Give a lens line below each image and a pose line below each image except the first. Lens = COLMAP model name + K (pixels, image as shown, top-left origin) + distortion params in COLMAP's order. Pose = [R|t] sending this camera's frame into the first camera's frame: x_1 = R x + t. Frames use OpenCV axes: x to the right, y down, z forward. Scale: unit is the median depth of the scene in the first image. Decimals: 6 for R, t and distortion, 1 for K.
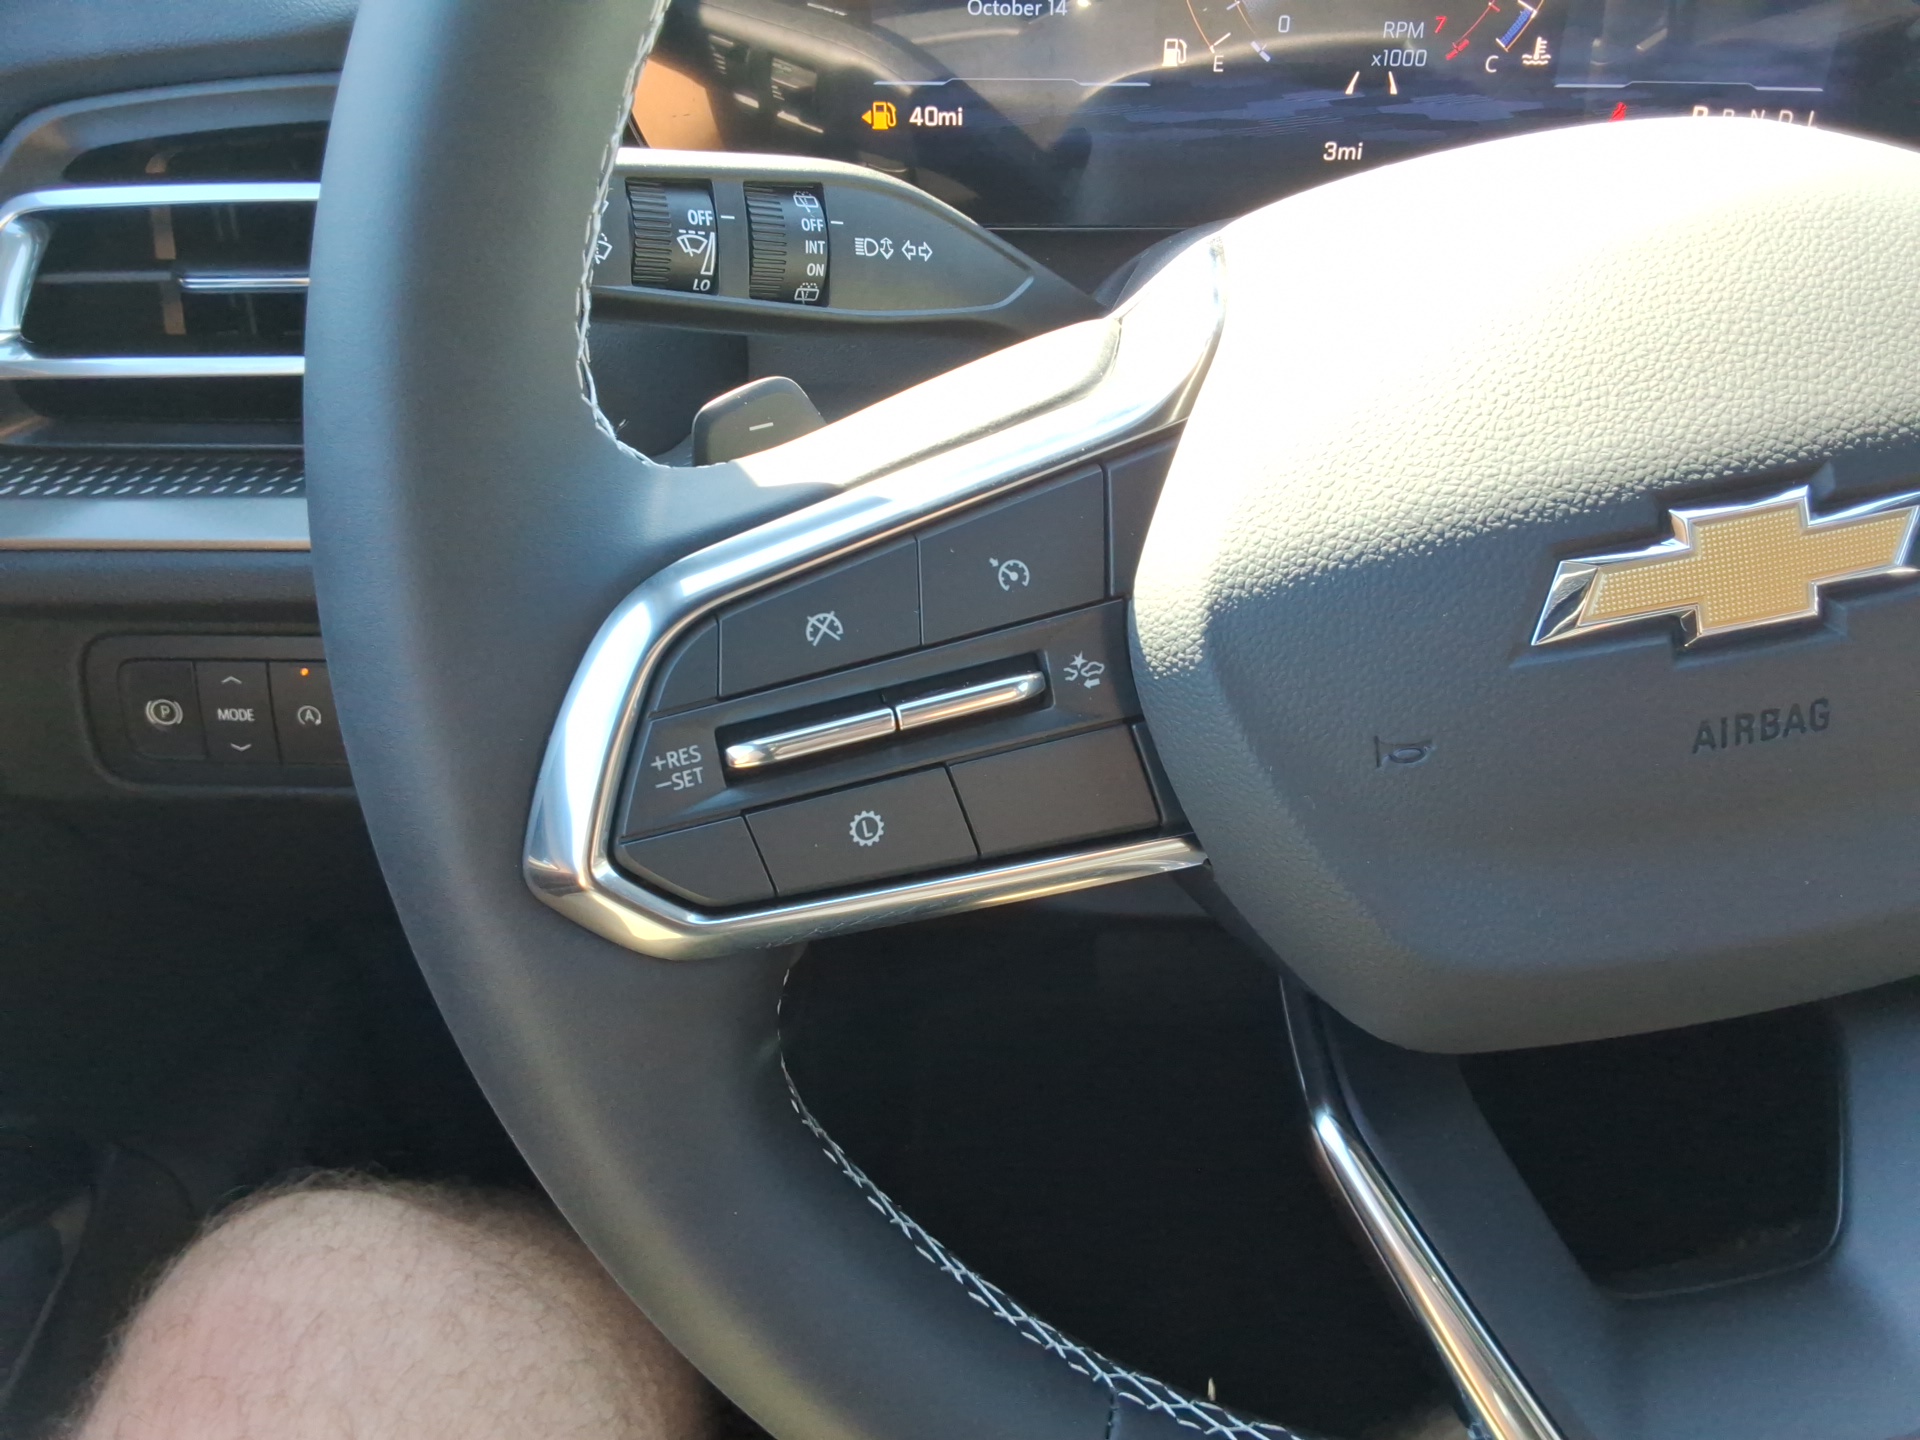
lens RADIAL K [[1539.4, 0, 977.3], [0, 1539.4, 714.8], [0, 0, 1]] dist [0.115103, -0.178424]
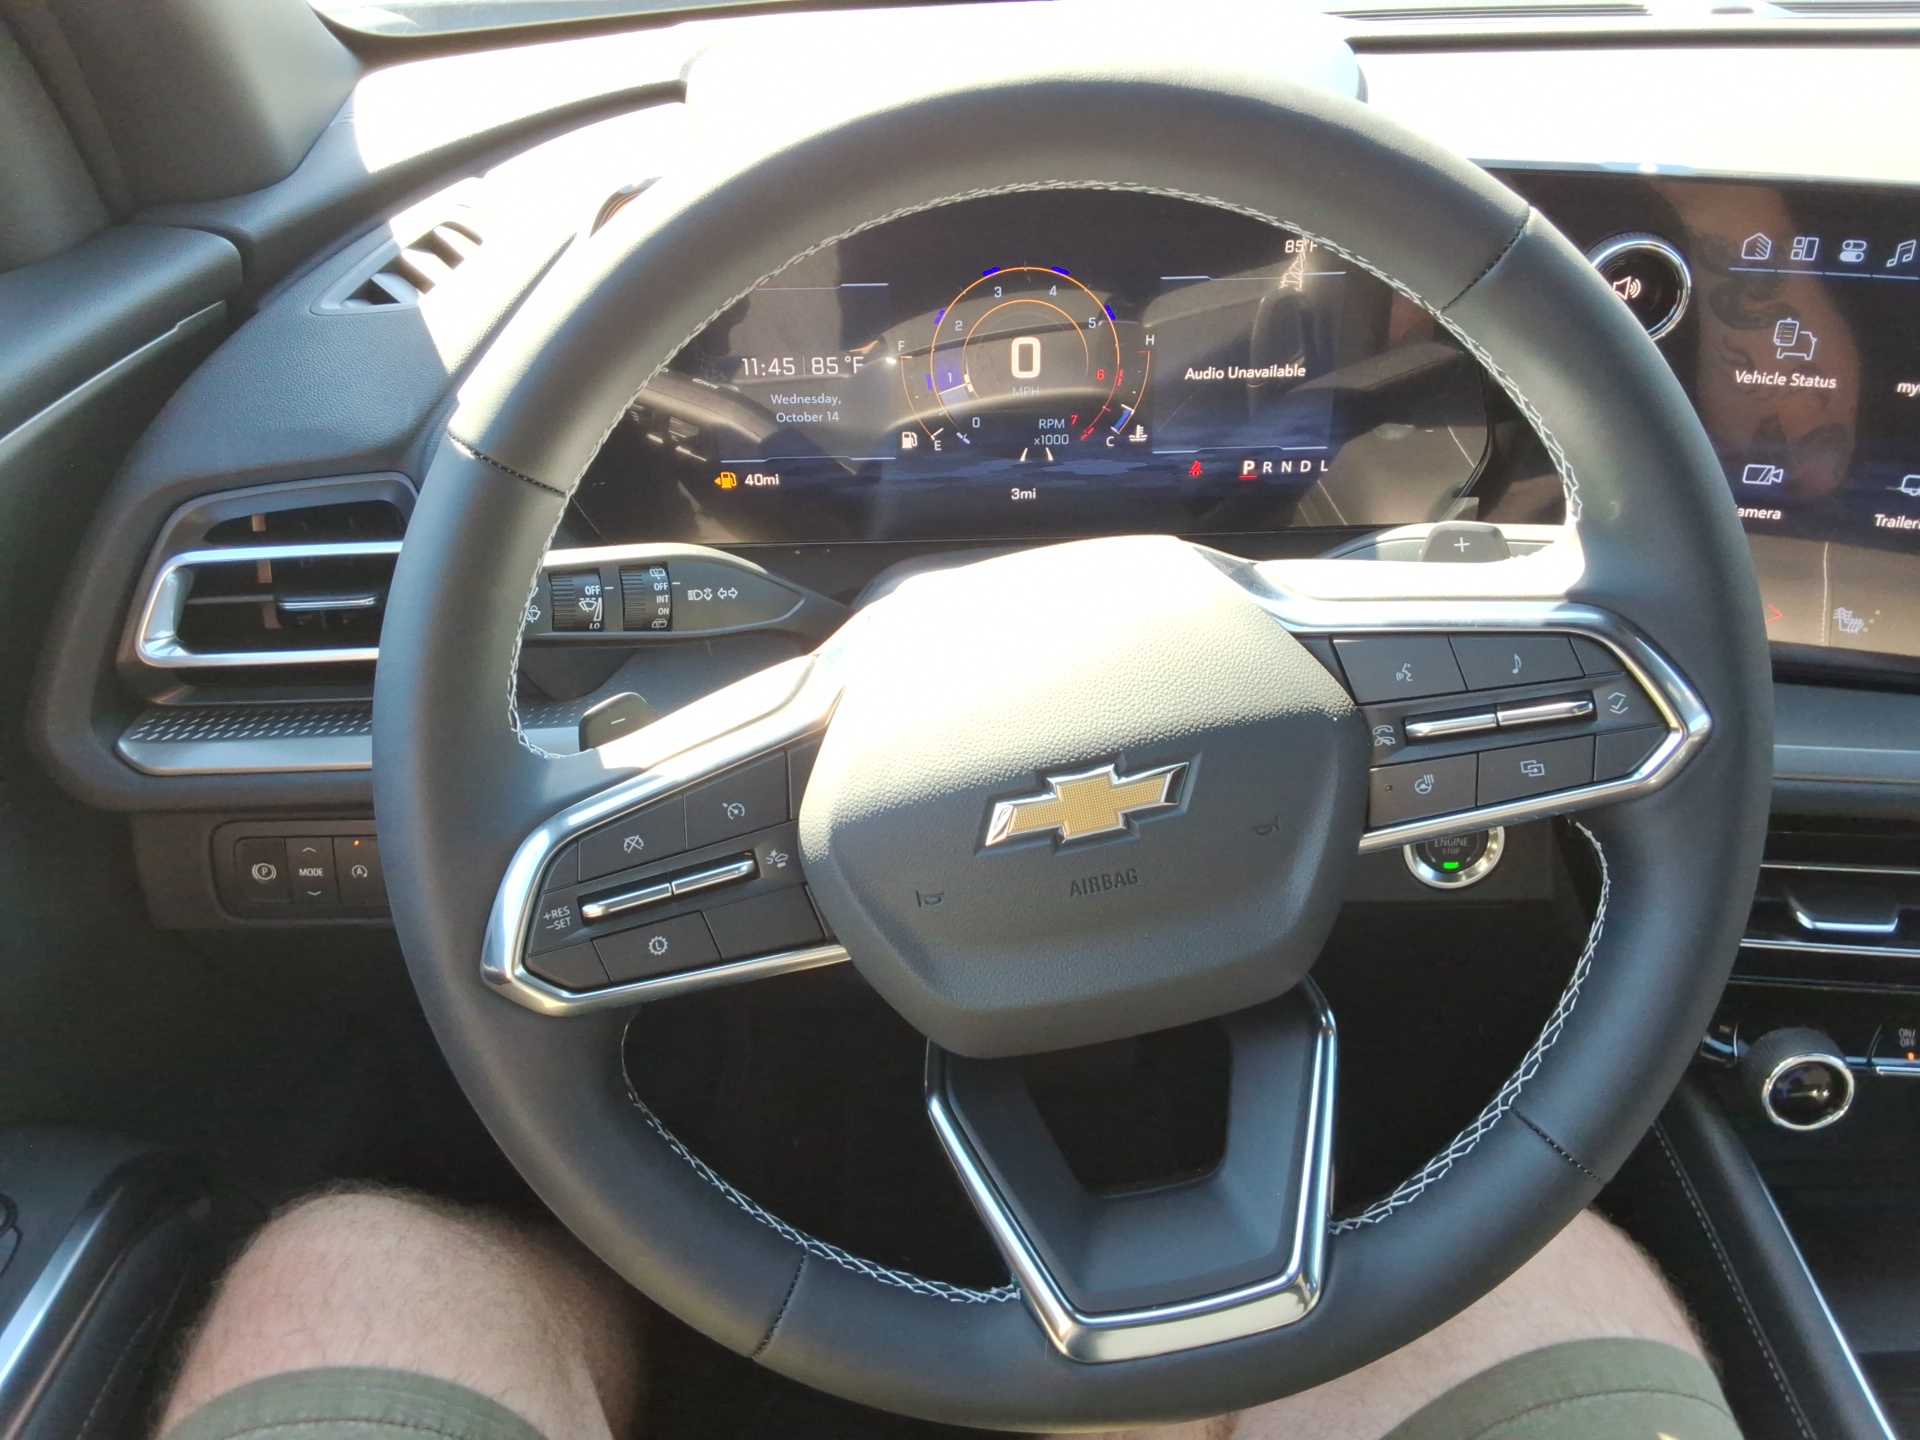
lens RADIAL K [[1539.4, 0, 976.5], [0, 1539.4, 711.8], [0, 0, 1]] dist [0.115103, -0.178424]
pose [[0.999656, -0.024110, -0.010316, 0.342073], [0.023484, 0.998096, -0.057034, -0.095662], [0.011672, 0.056772, 0.998319, -0.921951]]
